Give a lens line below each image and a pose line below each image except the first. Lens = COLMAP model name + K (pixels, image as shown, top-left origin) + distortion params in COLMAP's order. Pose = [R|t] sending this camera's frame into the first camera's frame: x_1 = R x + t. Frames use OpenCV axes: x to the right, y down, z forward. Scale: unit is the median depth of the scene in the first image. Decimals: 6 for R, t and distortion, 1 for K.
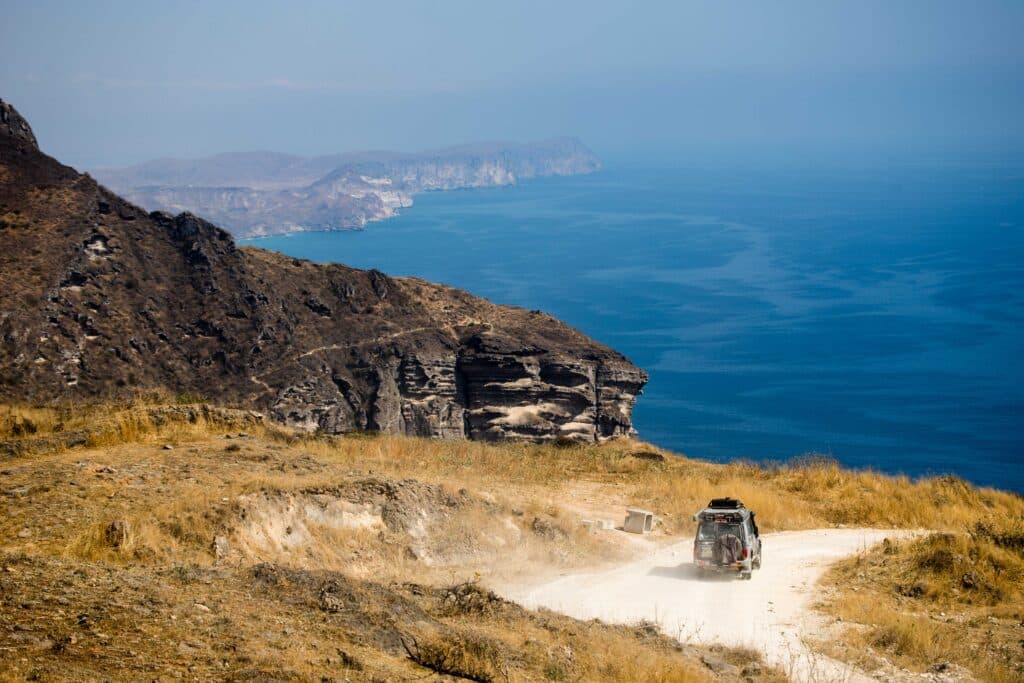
lens RADIAL K [[3313.5, 0, 511.2], [0, 3313.5, 339.7], [0, 0, 1]] dist [0.579022, 0.000000]
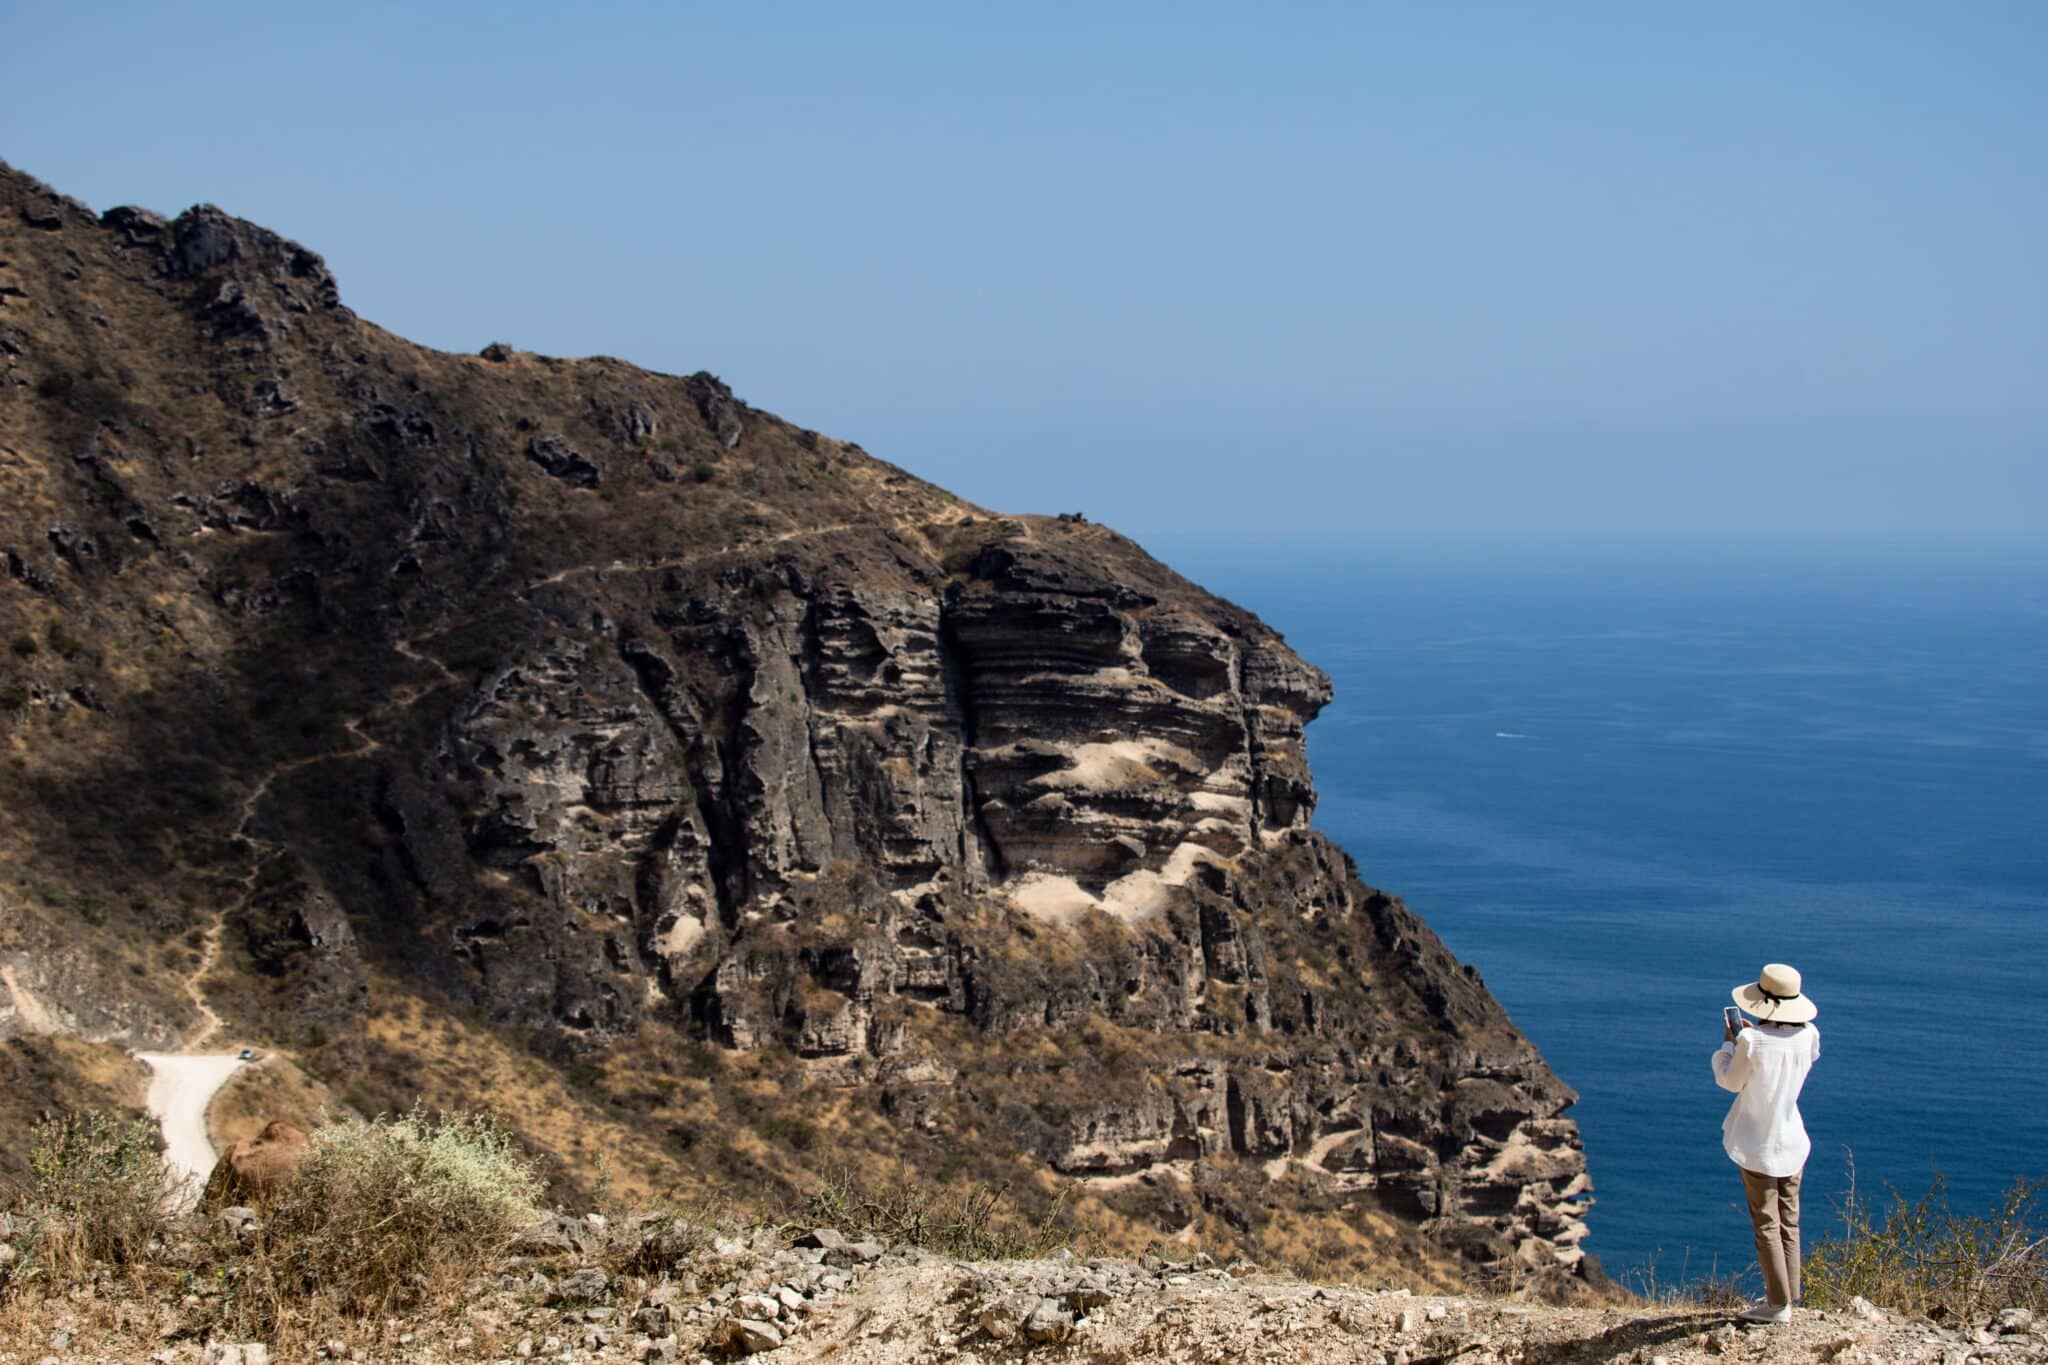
lens RADIAL K [[4100.5, 0, 1026.5], [0, 4100.5, 689.1], [0, 0, 1]] dist [-0.208293, 0.000000]
pose [[0.990206, 0.005425, 0.139505, -0.070499], [-0.001851, 0.999667, -0.025737, 0.026347], [-0.139598, 0.025227, 0.989887, 0.555889]]
